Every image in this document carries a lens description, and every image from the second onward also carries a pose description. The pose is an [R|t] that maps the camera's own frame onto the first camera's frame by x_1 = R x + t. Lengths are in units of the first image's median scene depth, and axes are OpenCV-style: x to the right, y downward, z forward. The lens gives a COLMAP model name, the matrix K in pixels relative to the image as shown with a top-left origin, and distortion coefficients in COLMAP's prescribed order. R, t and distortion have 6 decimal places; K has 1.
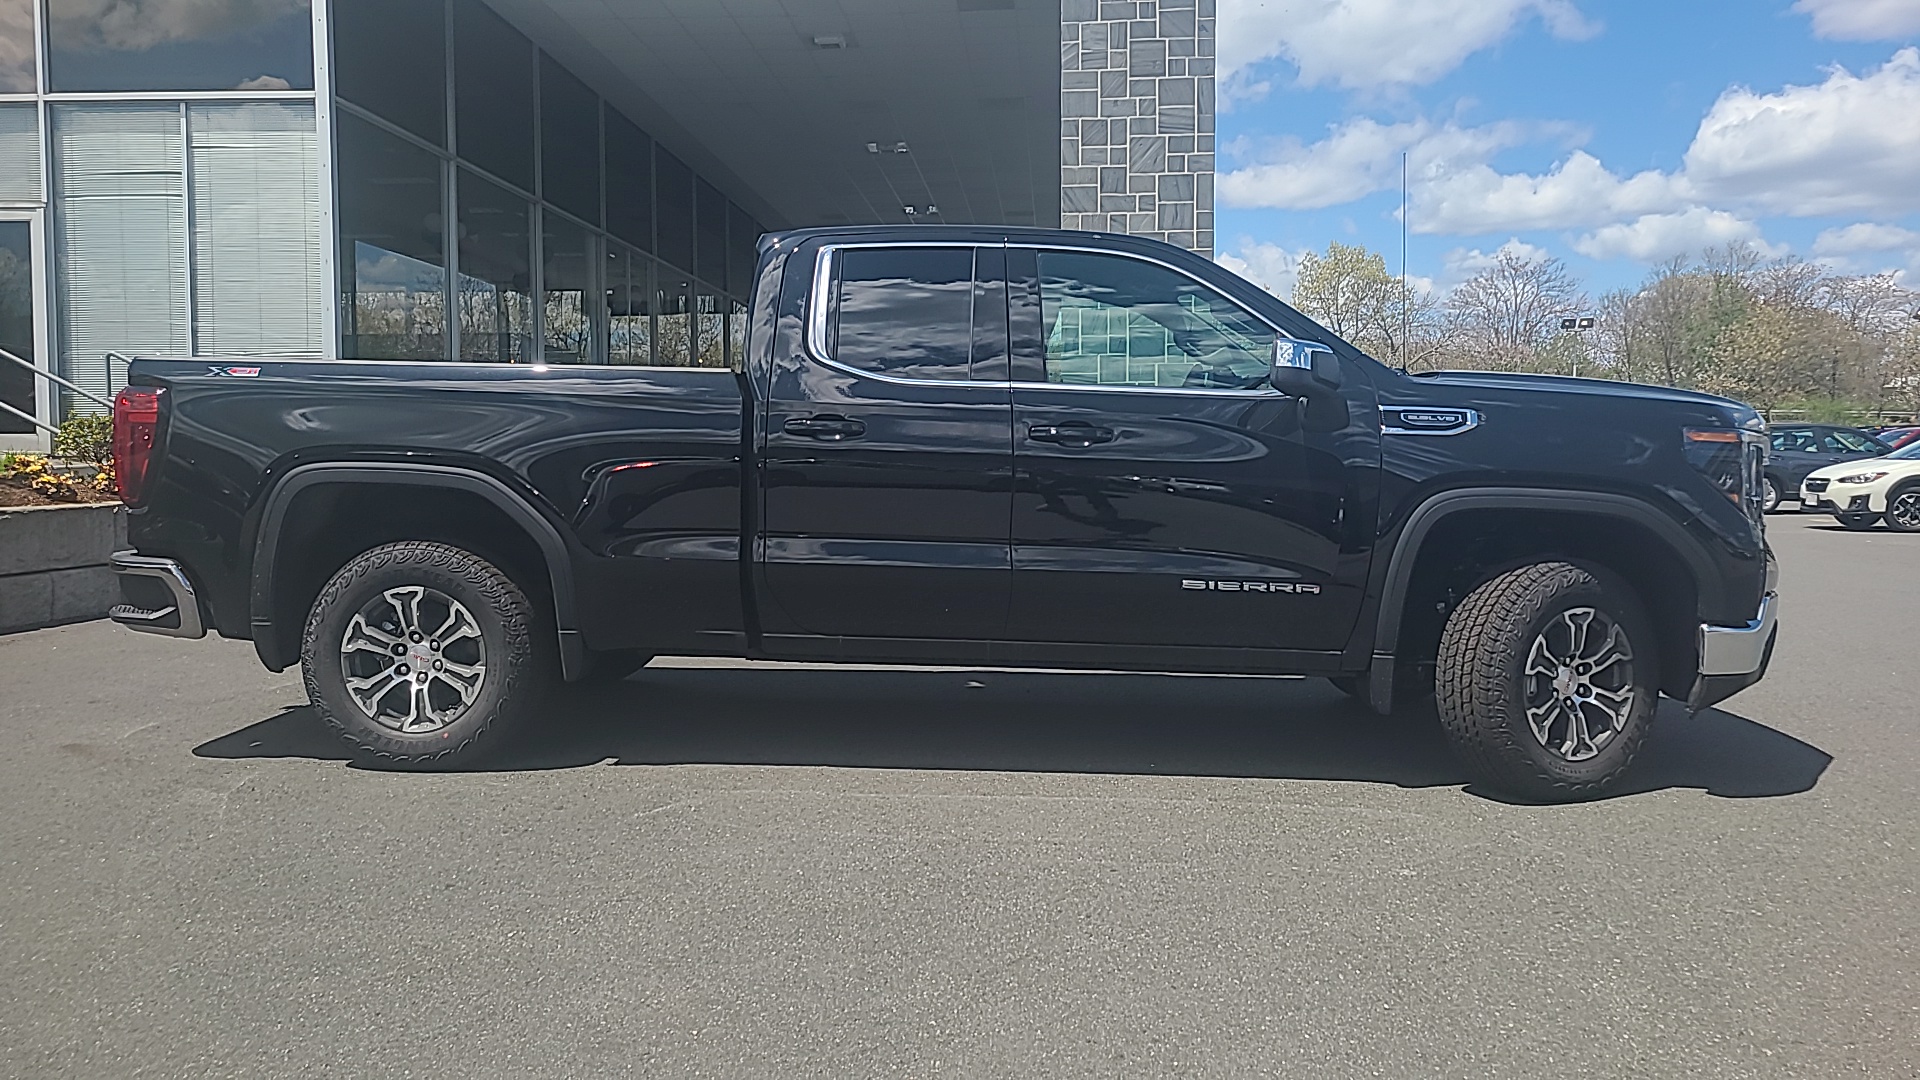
lens RADIAL K [[1444.9, 0, 963.1], [0, 1444.9, 527.8], [0, 0, 1]] dist [0.065789, -0.042862]
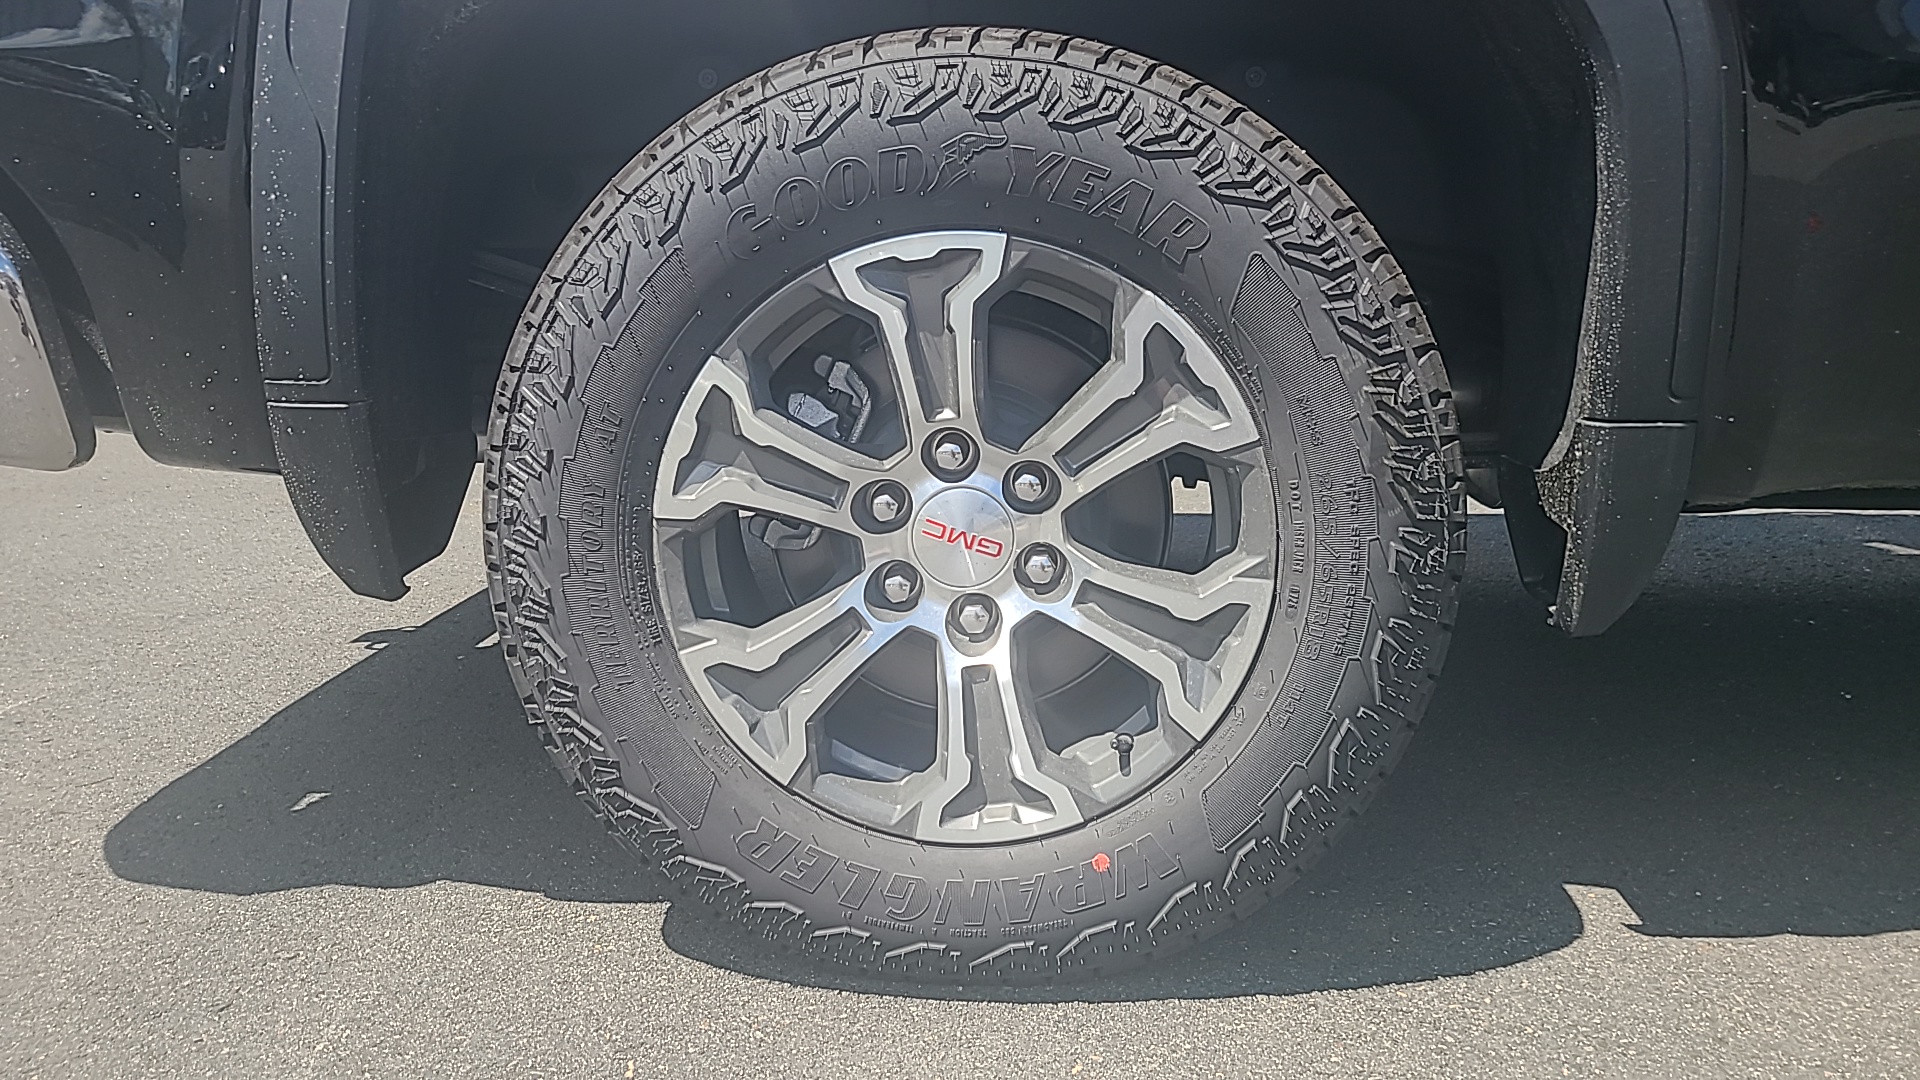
lens RADIAL K [[1444.9, 0, 946.5], [0, 1444.9, 547.0], [0, 0, 1]] dist [0.065789, -0.042862]
pose [[0.999892, -0.011846, -0.008719, -0.375642], [0.012889, 0.991239, 0.131451, 0.059122], [0.007085, -0.131549, 0.991284, 0.764589]]
